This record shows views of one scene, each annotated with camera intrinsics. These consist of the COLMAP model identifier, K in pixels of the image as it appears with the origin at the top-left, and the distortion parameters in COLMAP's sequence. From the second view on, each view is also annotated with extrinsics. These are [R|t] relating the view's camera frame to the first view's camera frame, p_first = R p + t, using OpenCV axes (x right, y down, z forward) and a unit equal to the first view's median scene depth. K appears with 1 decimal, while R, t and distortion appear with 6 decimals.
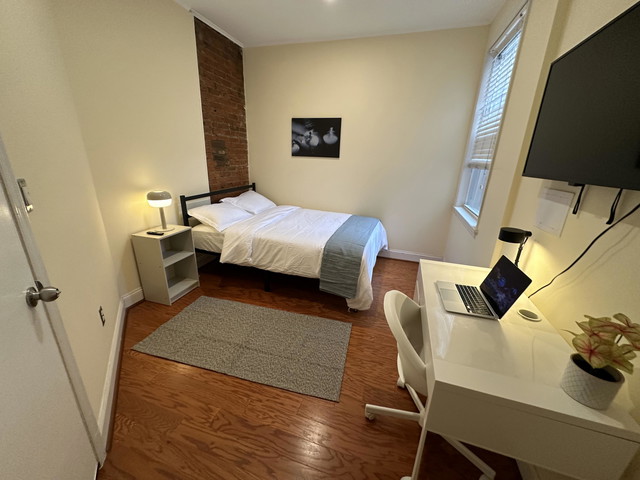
lens RADIAL K [[254.5, 0, 319.2], [0, 254.5, 240.5], [0, 0, 1]] dist [-0.000241, -0.000145]
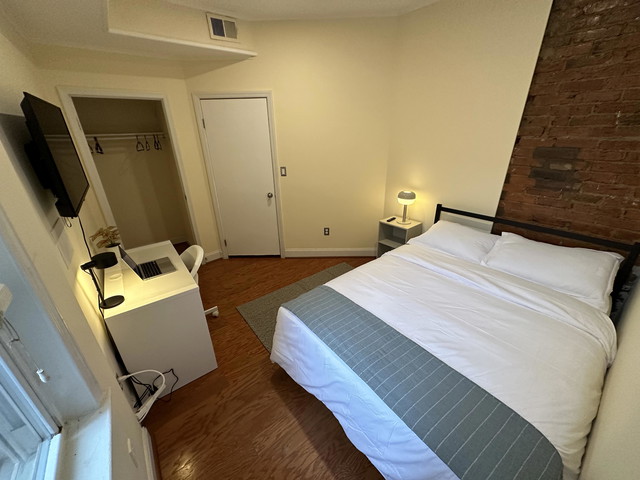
lens RADIAL K [[254.5, 0, 319.5], [0, 254.5, 240.1], [0, 0, 1]] dist [-0.000241, -0.000145]
pose [[-0.562863, 0.307726, -0.767131, 0.443454], [-0.257774, 0.816470, 0.516653, -0.375601], [0.785326, 0.488551, -0.380237, 0.884688]]
